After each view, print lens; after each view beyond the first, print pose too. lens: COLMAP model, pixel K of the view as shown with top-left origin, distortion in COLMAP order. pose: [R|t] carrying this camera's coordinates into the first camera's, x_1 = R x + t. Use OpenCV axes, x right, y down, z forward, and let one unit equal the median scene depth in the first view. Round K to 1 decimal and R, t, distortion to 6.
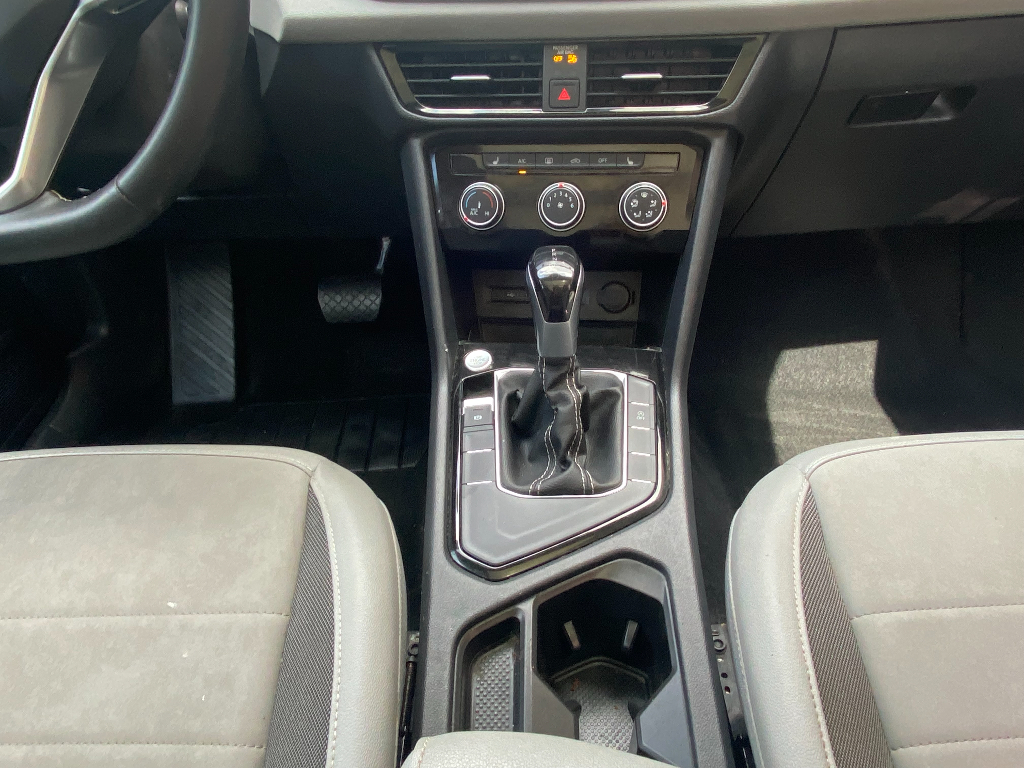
lens RADIAL K [[722.0, 0, 514.5], [0, 722.0, 385.2], [0, 0, 1]] dist [0.076937, -0.094850]
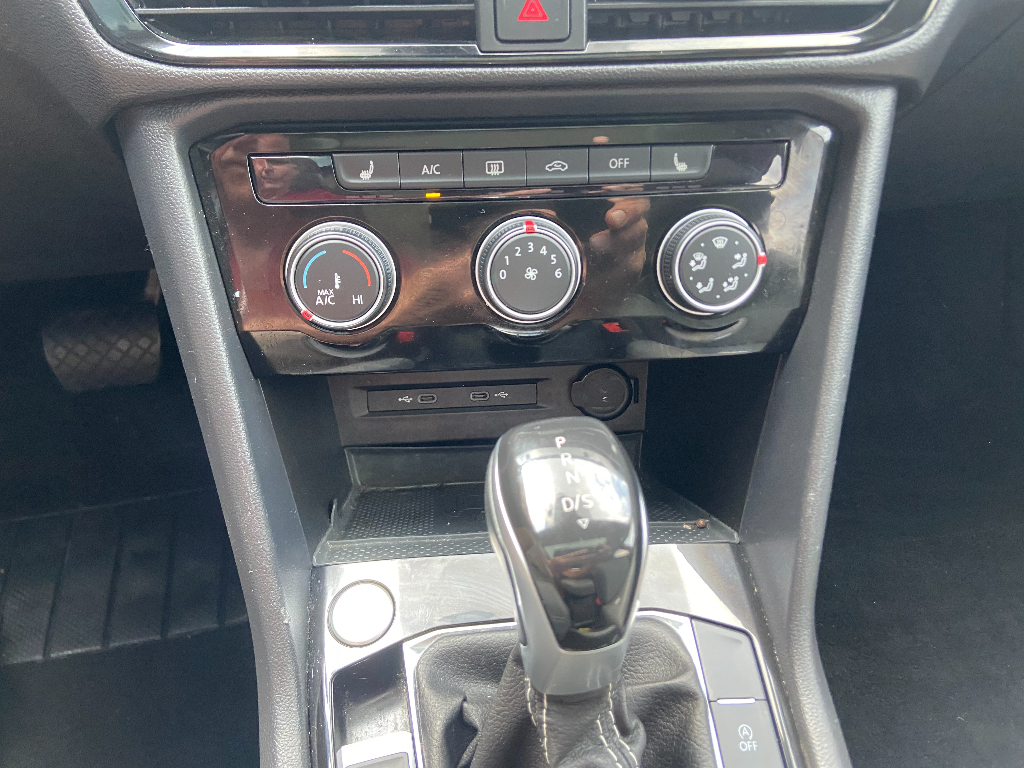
lens RADIAL K [[814.3, 0, 505.3], [0, 814.3, 385.1], [0, 0, 1]] dist [0.032287, -0.003661]
pose [[0.982704, -0.087900, 0.162993, -0.035743], [0.073012, 0.992778, 0.095195, -0.230271], [-0.170184, -0.081648, 0.982024, 0.526530]]
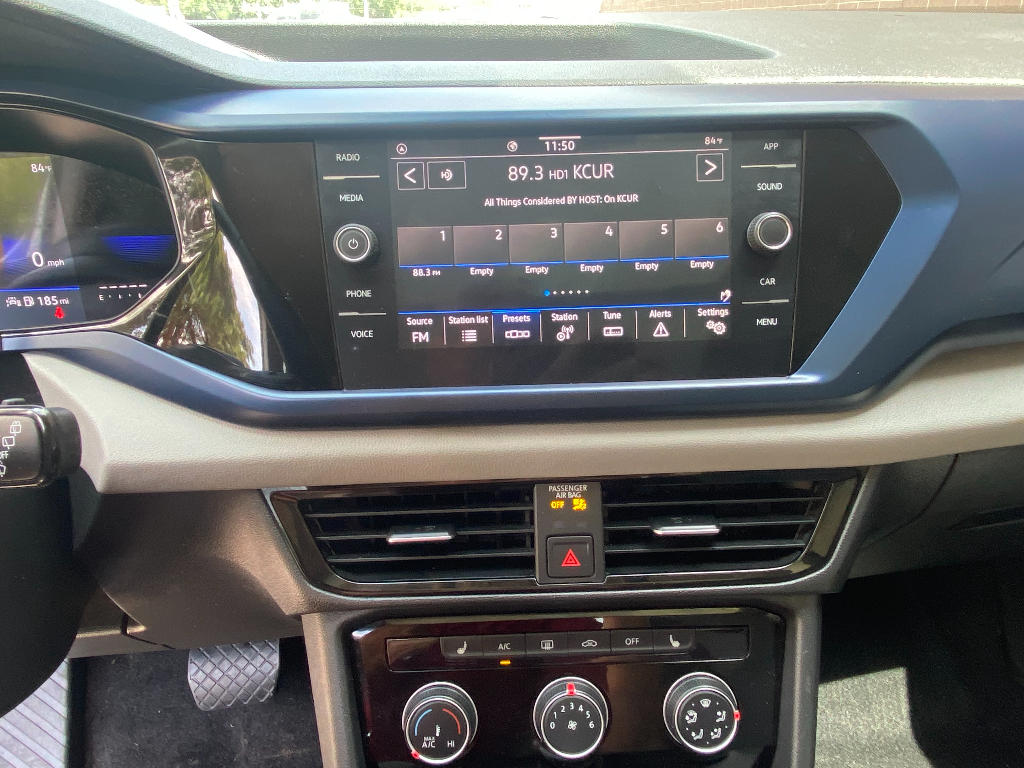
lens RADIAL K [[722.0, 0, 514.5], [0, 722.0, 385.2], [0, 0, 1]] dist [0.076937, -0.094850]
pose [[0.991873, -0.033775, 0.122668, -0.050708], [0.060312, 0.973731, -0.219569, -0.394808], [-0.112030, 0.225183, 0.967854, 0.347258]]
